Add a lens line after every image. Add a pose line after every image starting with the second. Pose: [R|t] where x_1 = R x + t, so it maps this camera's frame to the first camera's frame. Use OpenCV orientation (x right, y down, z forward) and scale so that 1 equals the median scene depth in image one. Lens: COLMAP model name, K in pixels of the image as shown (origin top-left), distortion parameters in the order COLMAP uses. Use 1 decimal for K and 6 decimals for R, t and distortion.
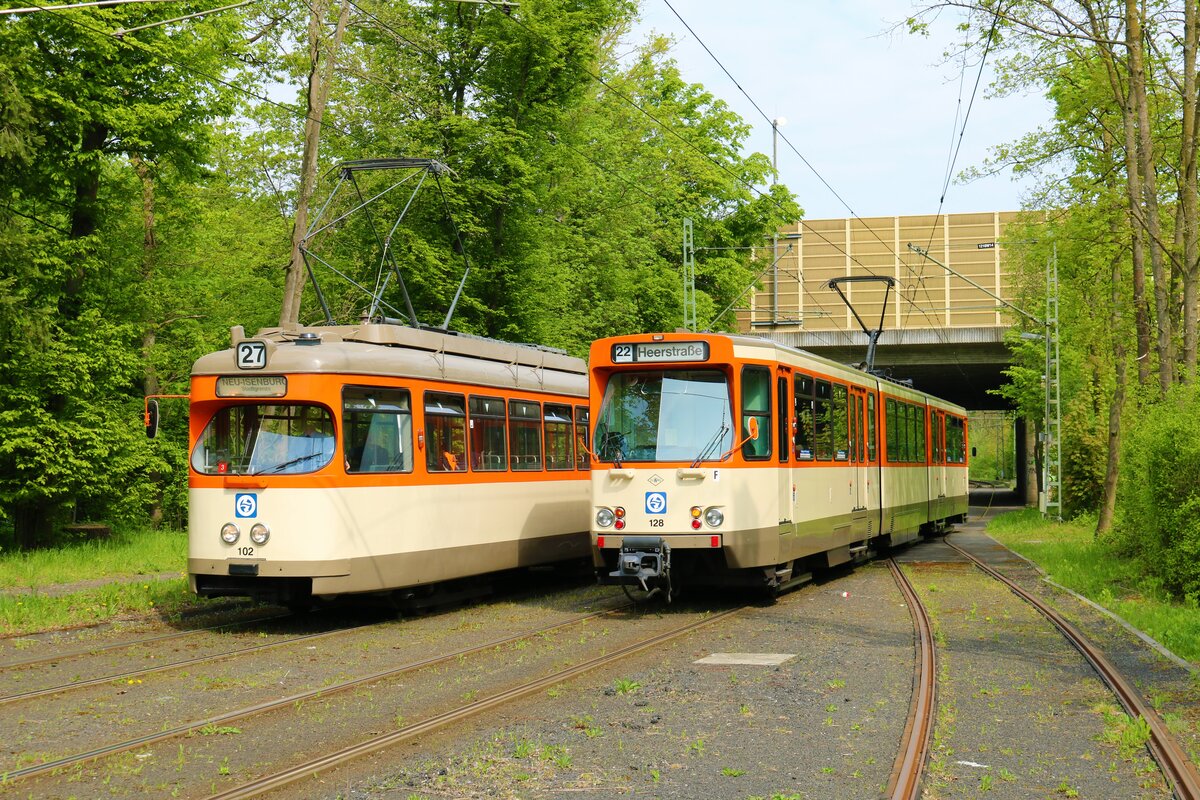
lens RADIAL K [[1693.1, 0, 600.0], [0, 1693.1, 400.0], [0, 0, 1]] dist [-0.062138, -0.032817]
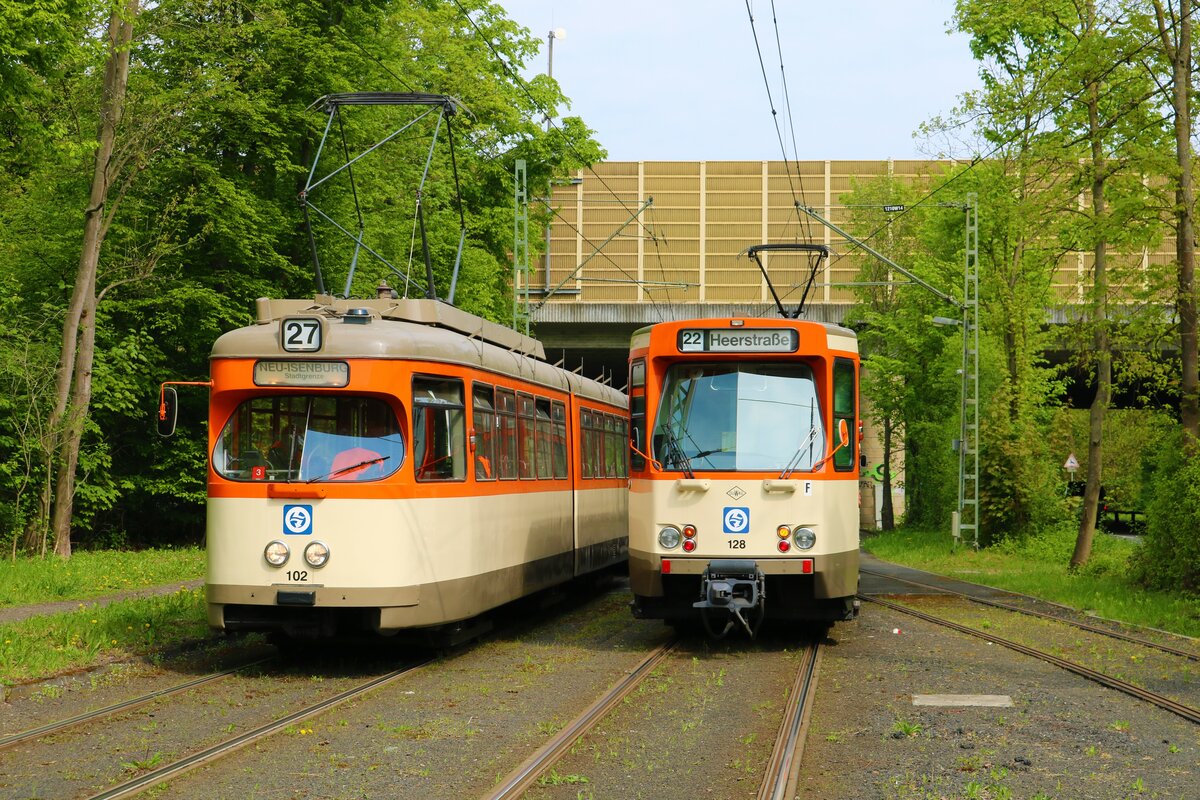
lens RADIAL K [[2223.1, 0, 600.0], [0, 2223.1, 400.0], [0, 0, 1]] dist [-0.010345, -0.051560]
pose [[0.983693, 0.018530, 0.178896, -0.231263], [-0.019668, 0.999796, 0.004589, -0.002582], [-0.178775, -0.008032, 0.983857, -0.071790]]
